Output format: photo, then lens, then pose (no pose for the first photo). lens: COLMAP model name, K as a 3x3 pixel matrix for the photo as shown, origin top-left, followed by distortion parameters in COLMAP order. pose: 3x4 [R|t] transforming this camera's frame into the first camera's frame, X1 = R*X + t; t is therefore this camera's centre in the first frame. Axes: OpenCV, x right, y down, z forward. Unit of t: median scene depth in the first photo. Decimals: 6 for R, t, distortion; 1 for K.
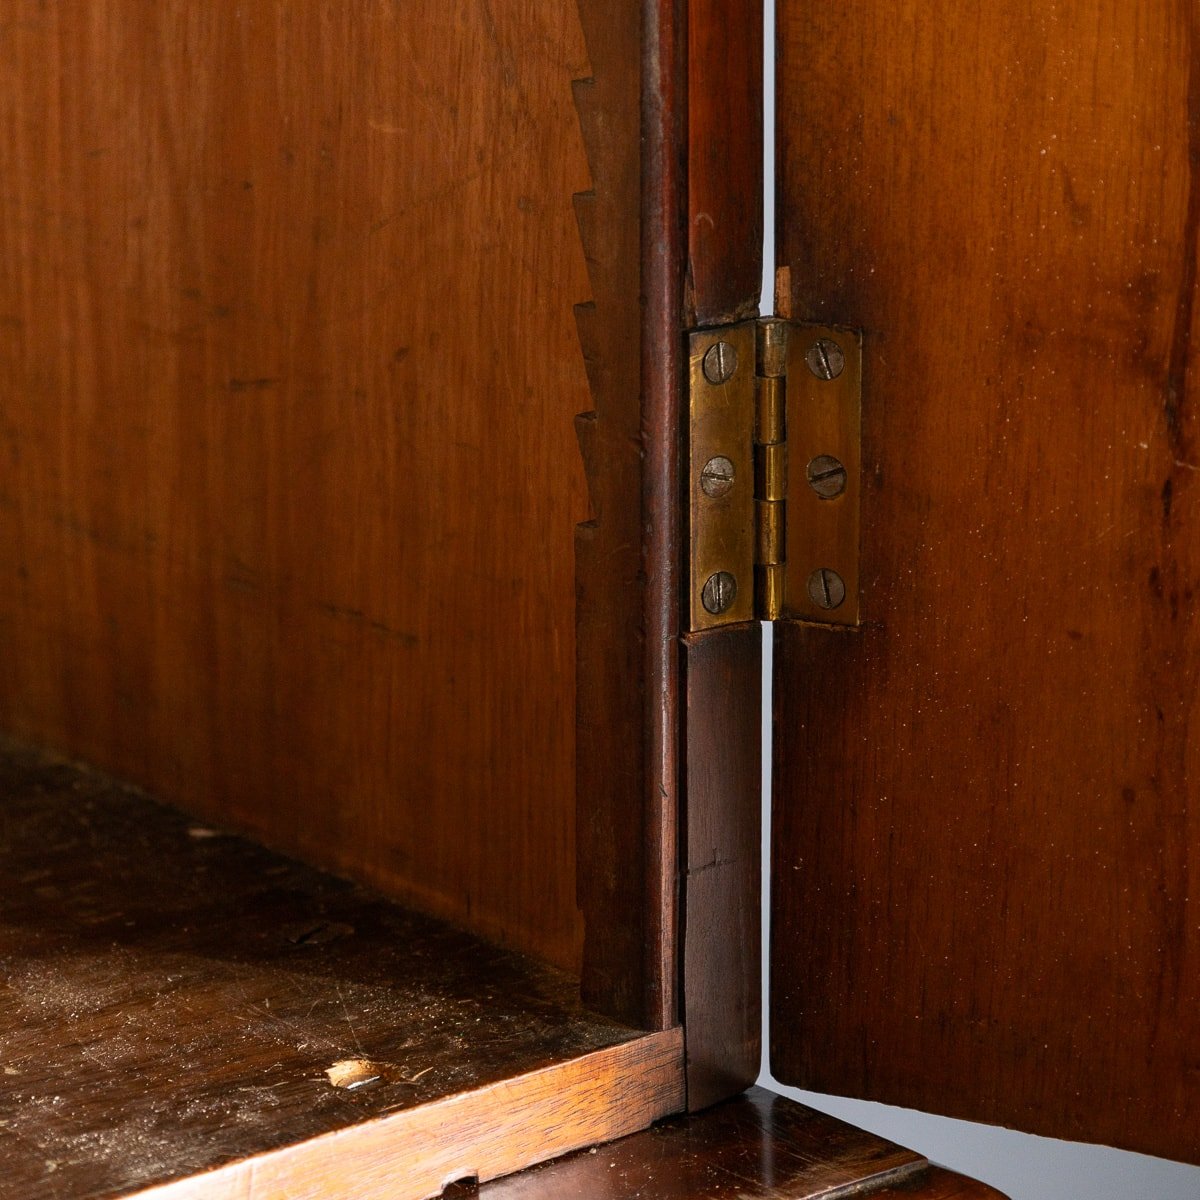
lens RADIAL K [[5075.7, 0, 657.9], [0, 5075.7, 425.1], [0, 0, 1]] dist [0.023636, 0.371870]
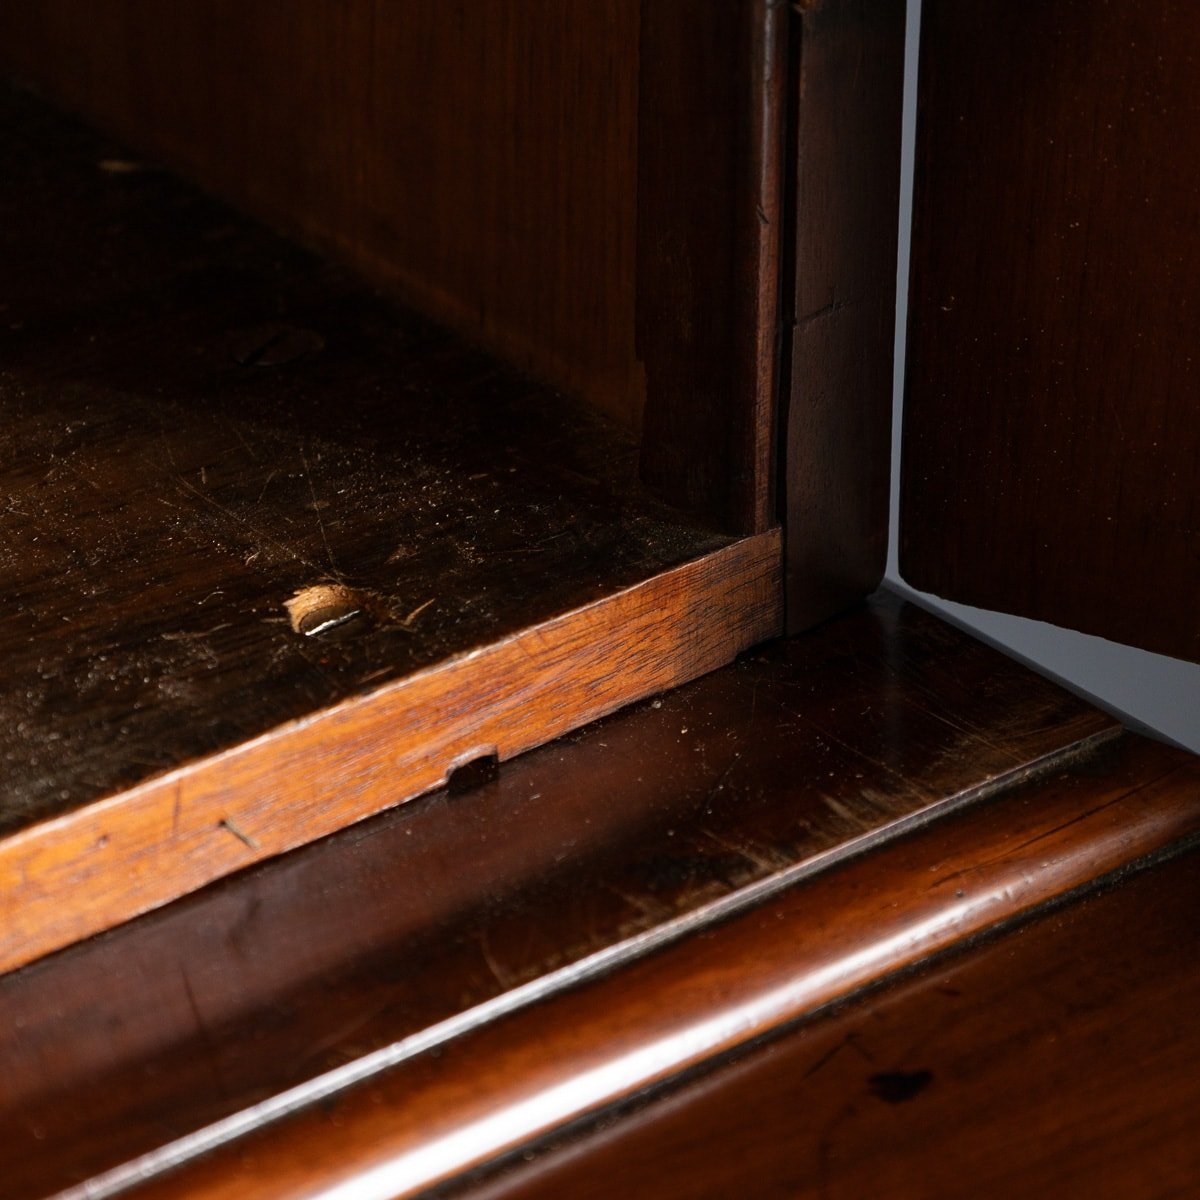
lens RADIAL K [[5075.7, 0, 657.9], [0, 5075.7, 425.1], [0, 0, 1]] dist [0.023636, 0.371870]
pose [[0.999918, 0.011566, 0.005475, -0.016989], [-0.012534, 0.971423, 0.237022, -0.066200], [-0.002577, -0.237071, 0.971489, 0.310666]]
